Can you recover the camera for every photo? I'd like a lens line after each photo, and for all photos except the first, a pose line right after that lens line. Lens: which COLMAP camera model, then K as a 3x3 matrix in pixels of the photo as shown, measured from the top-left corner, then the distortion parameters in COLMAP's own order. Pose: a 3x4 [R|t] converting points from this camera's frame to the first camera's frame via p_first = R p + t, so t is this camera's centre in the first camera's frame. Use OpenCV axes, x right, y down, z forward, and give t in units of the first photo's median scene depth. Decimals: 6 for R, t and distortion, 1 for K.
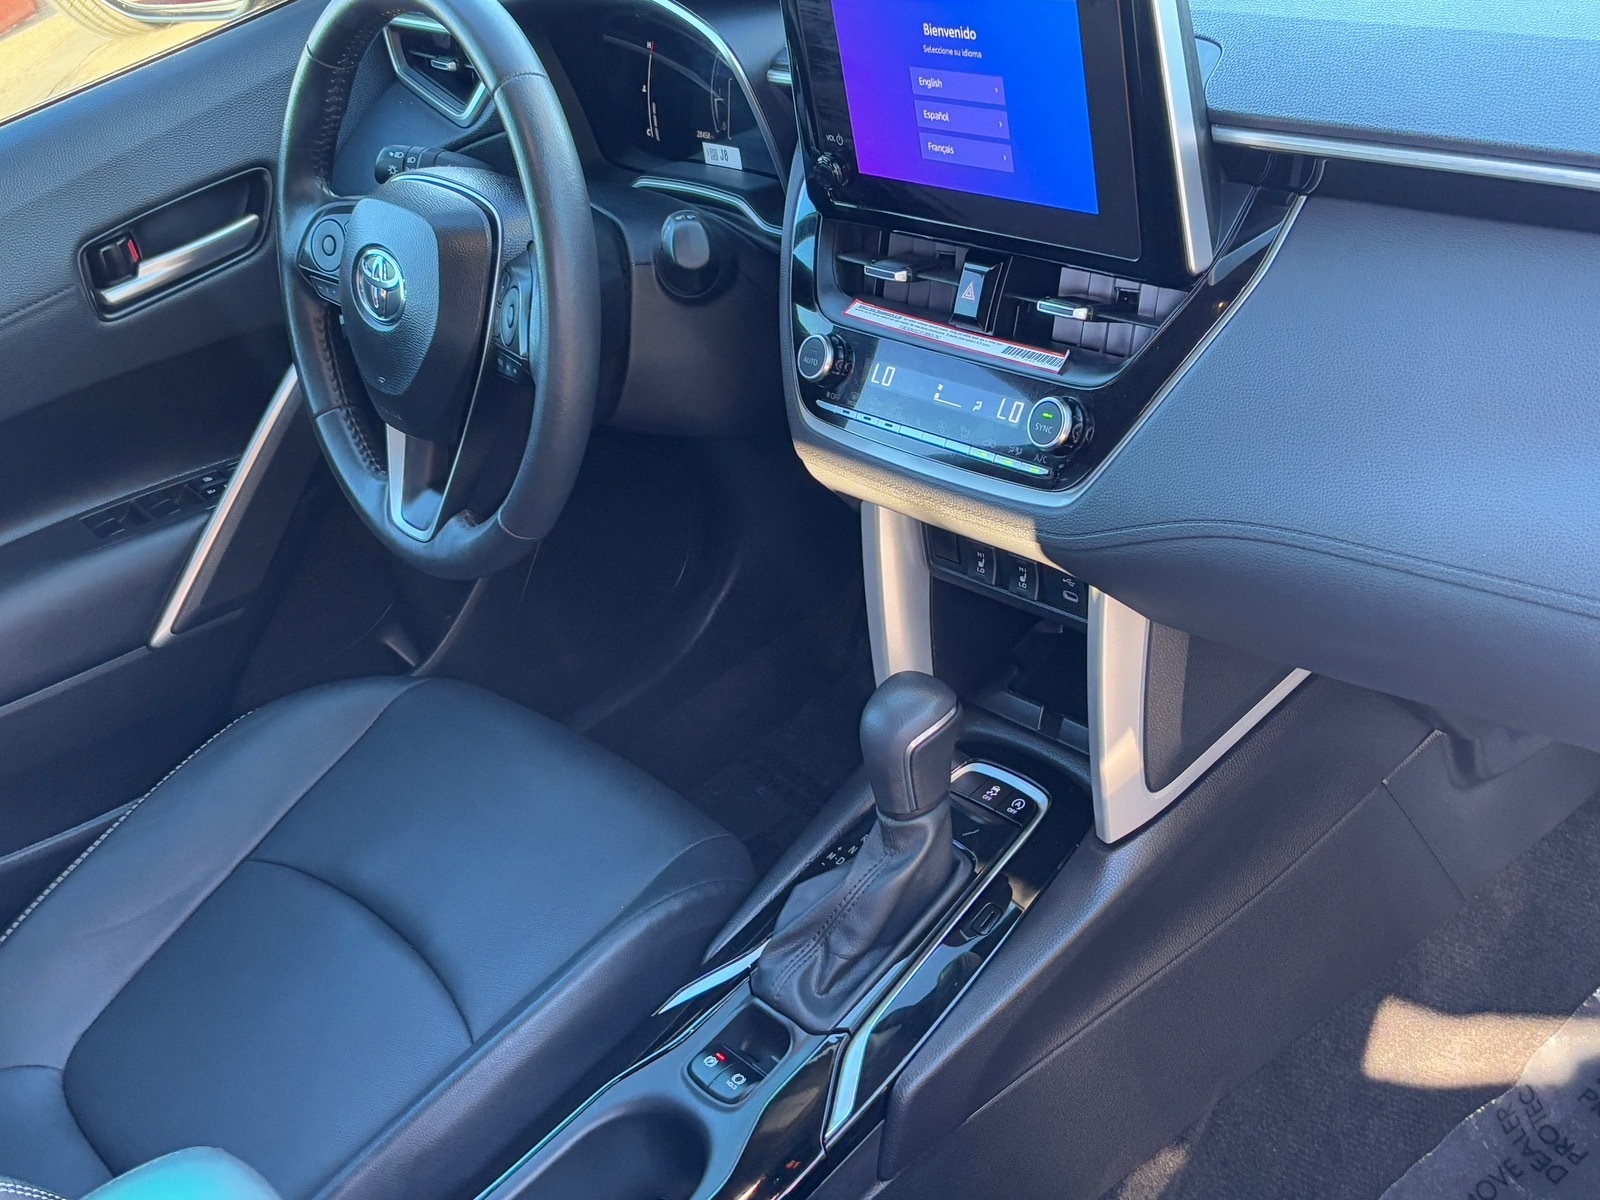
lens RADIAL K [[2052.0, 0, 800.0], [0, 2052.0, 600.0], [0, 0, 1]] dist [0.252732, -0.868719]
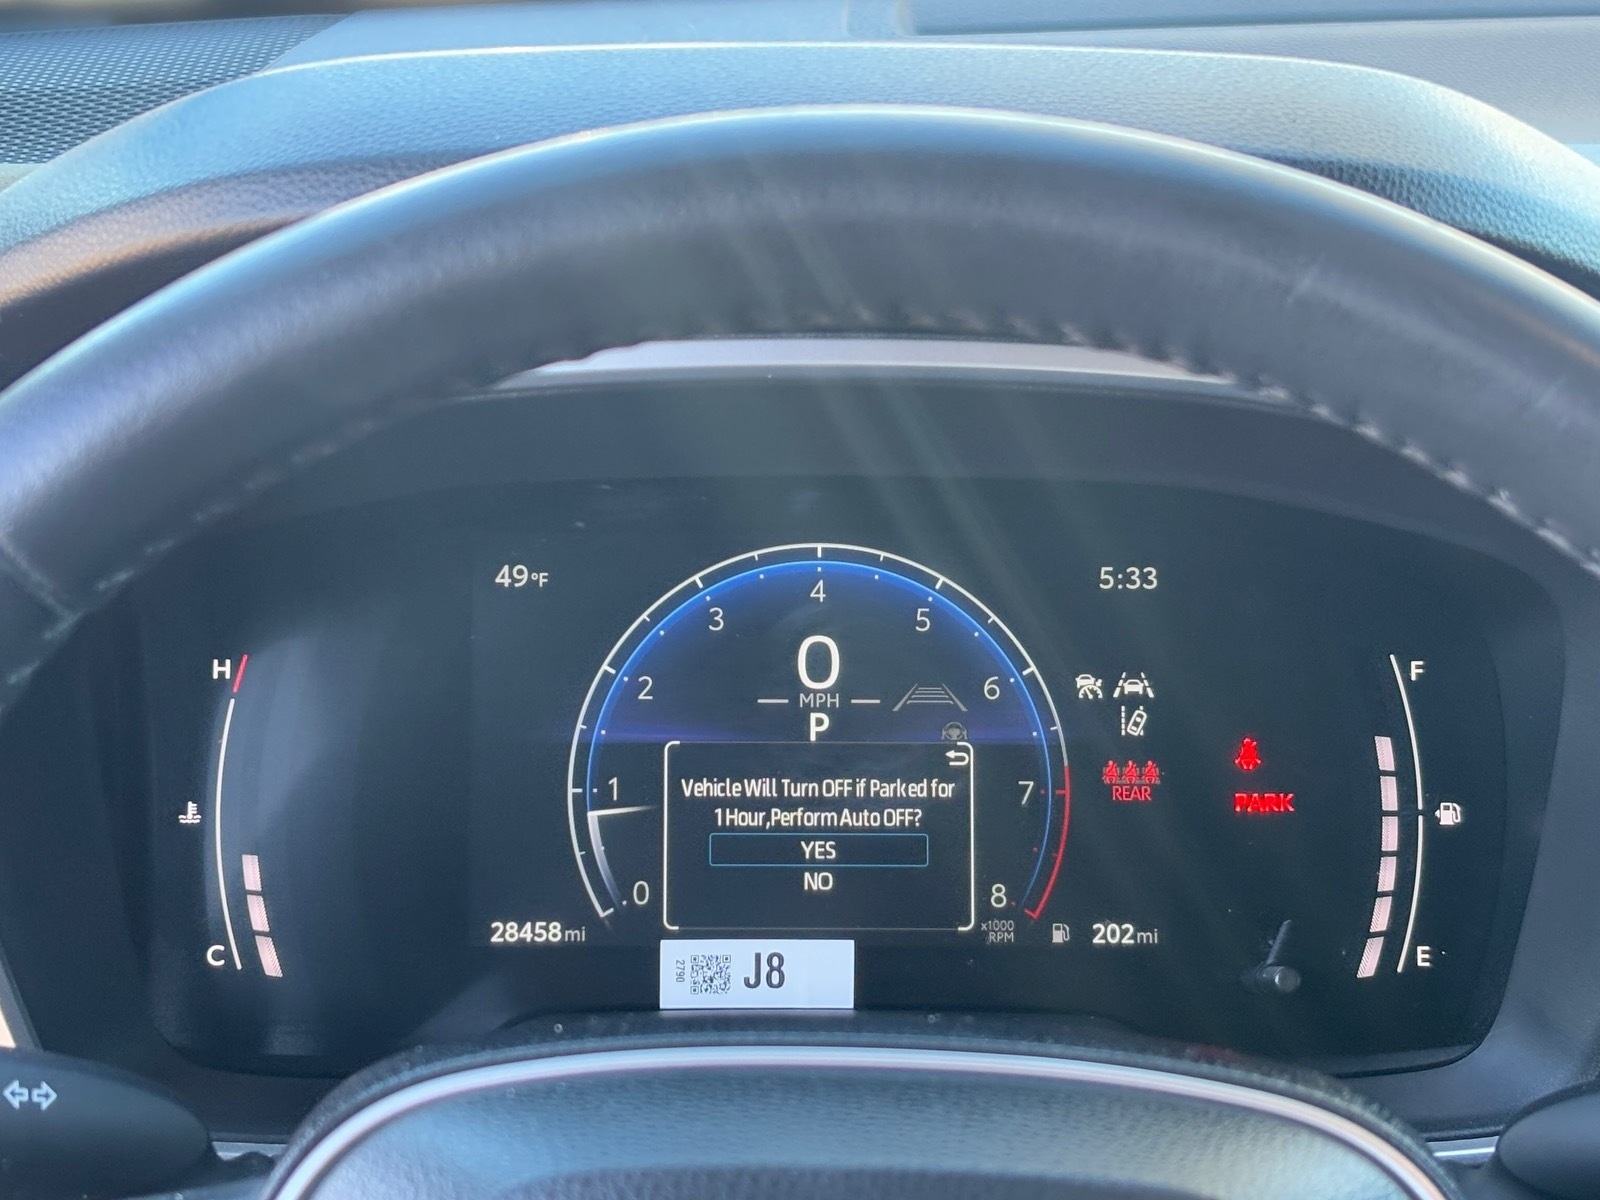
lens RADIAL K [[3179.5, 0, 792.2], [0, 3179.5, 599.4], [0, 0, 1]] dist [0.184746, 0.013948]
pose [[0.607011, 0.046295, 0.793344, -0.505007], [0.265847, 0.928956, -0.257617, -0.177771], [-0.748908, 0.367285, 0.551579, 0.888974]]
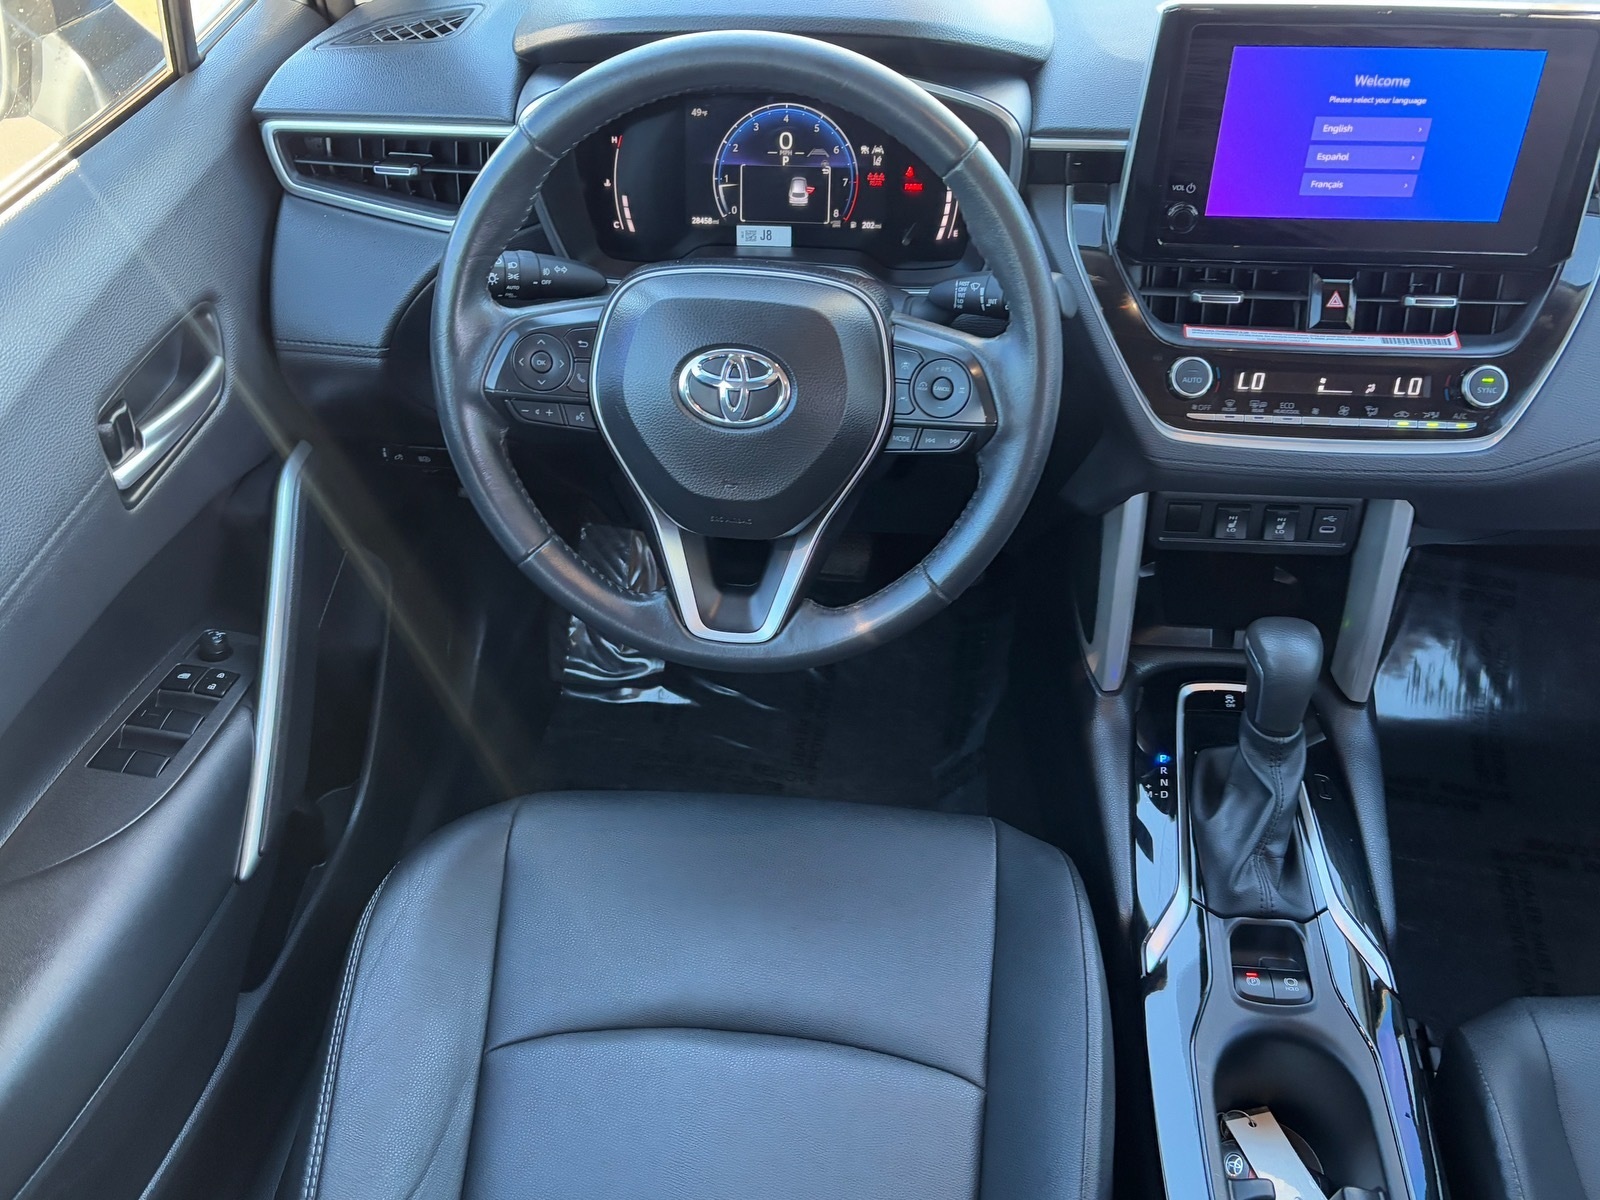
lens RADIAL K [[1367.5, 0, 797.4], [0, 1367.5, 613.8], [0, 0, 1]] dist [0.008526, -0.000784]
pose [[0.685459, -0.253431, 0.682582, -0.697873], [0.229978, 0.964837, 0.127279, -0.137019], [-0.690837, 0.069734, 0.719640, 0.603142]]
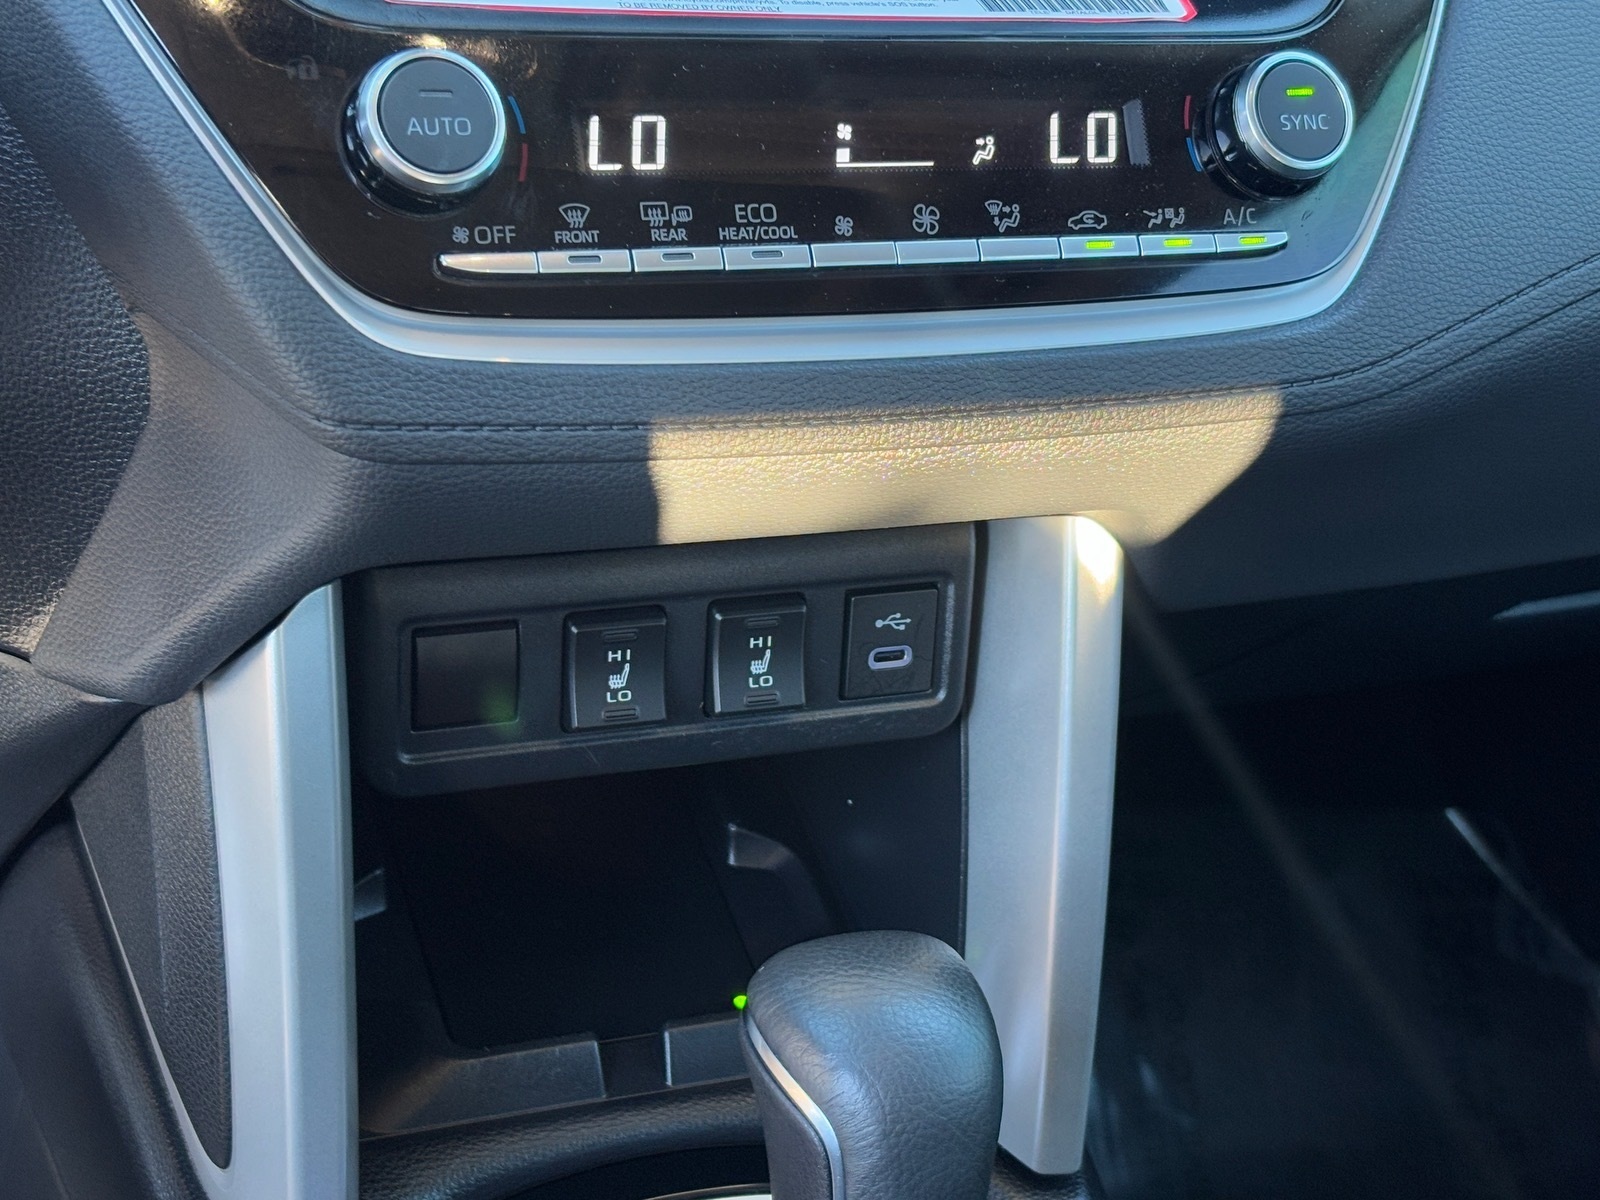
lens RADIAL K [[2571.9, 0, 804.4], [0, 2571.9, 608.7], [0, 0, 1]] dist [0.226397, -1.056546]
pose [[0.267157, -0.164859, 0.949446, -0.373648], [0.341064, 0.937661, 0.066844, -0.052714], [-0.901278, 0.305964, 0.306730, 0.838912]]
